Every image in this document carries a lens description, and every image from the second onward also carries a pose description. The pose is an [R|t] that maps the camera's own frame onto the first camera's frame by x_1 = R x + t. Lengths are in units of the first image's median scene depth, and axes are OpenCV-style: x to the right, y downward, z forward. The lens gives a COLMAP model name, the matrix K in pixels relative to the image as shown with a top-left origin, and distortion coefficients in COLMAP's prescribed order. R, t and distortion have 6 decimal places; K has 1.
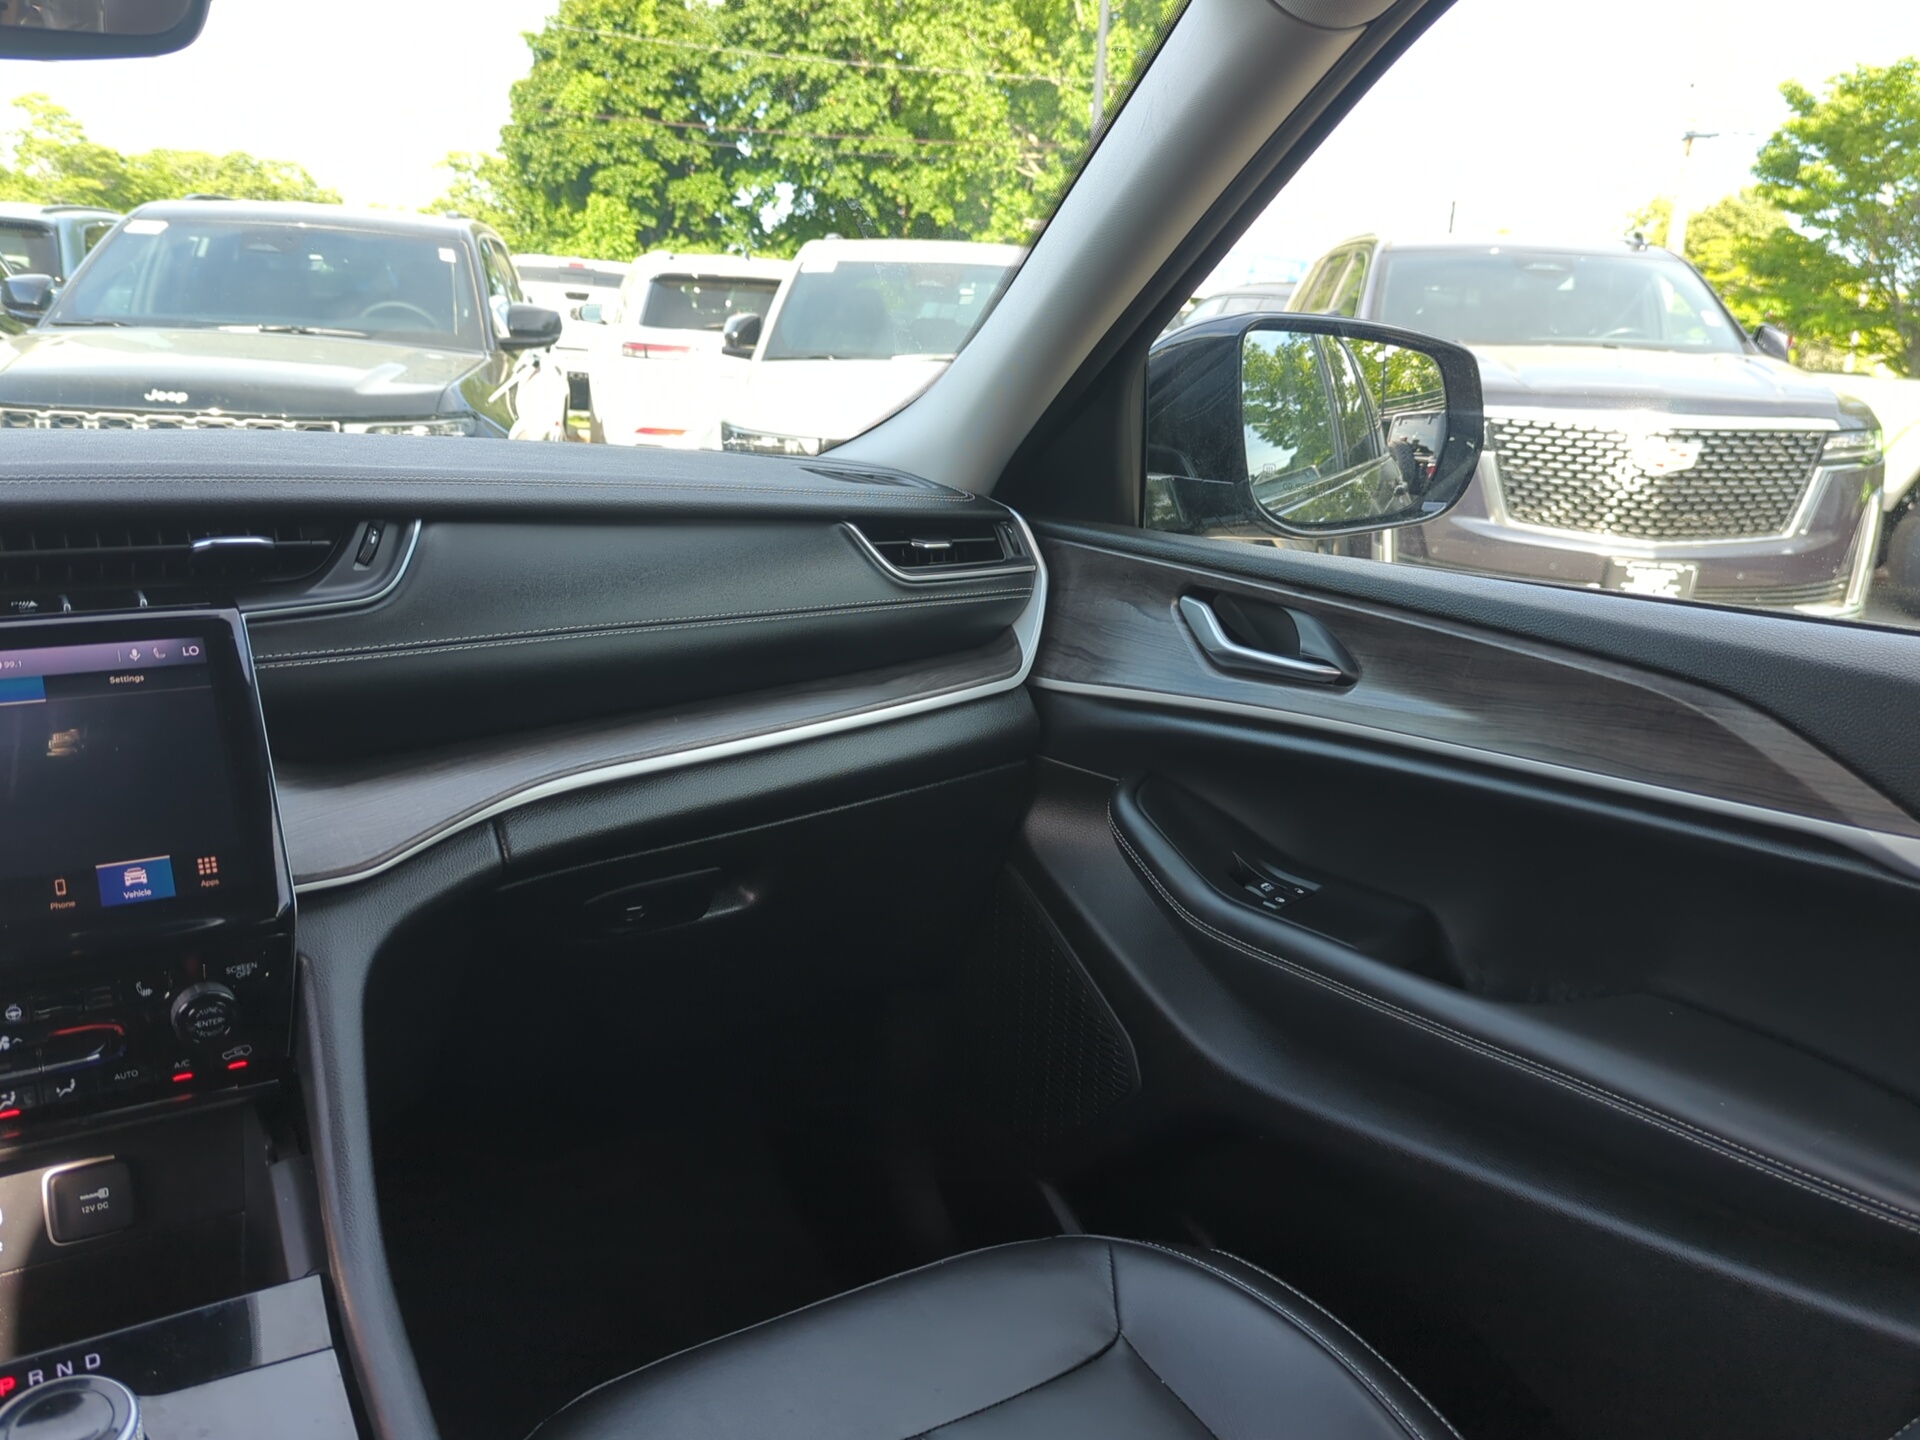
lens RADIAL K [[1565.8, 0, 972.7], [0, 1565.8, 686.0], [0, 0, 1]] dist [0.049332, -0.055002]
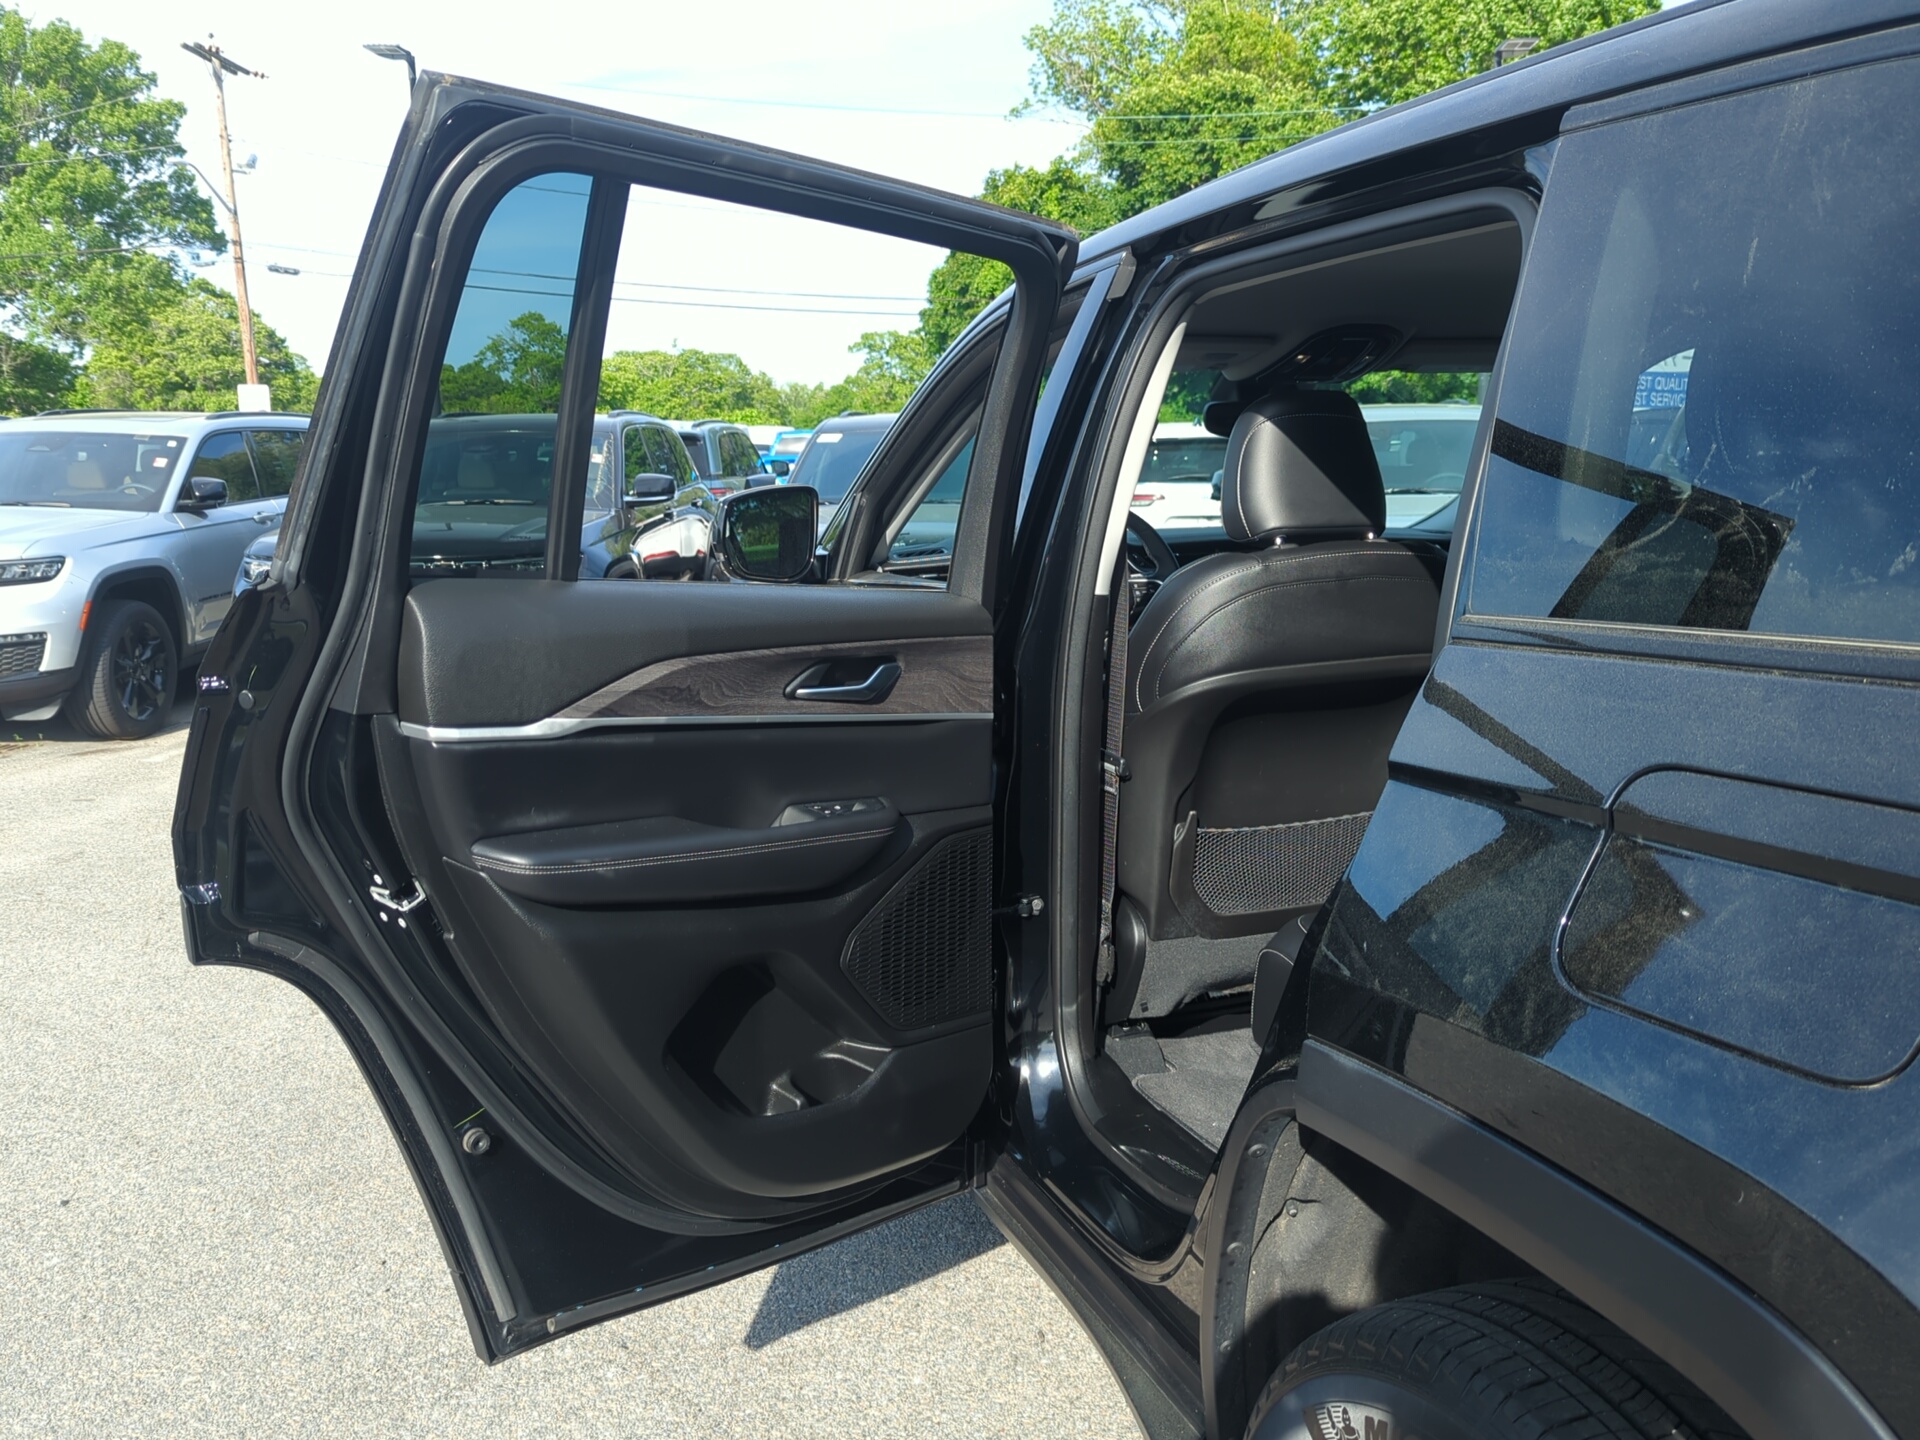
lens RADIAL K [[1565.8, 0, 990.9], [0, 1565.8, 708.2], [0, 0, 1]] dist [0.049332, -0.055002]
pose [[0.973337, -0.020294, -0.228482, -0.032774], [0.002810, 0.997059, -0.076588, 0.071921], [0.229364, 0.073904, 0.970531, -0.347320]]
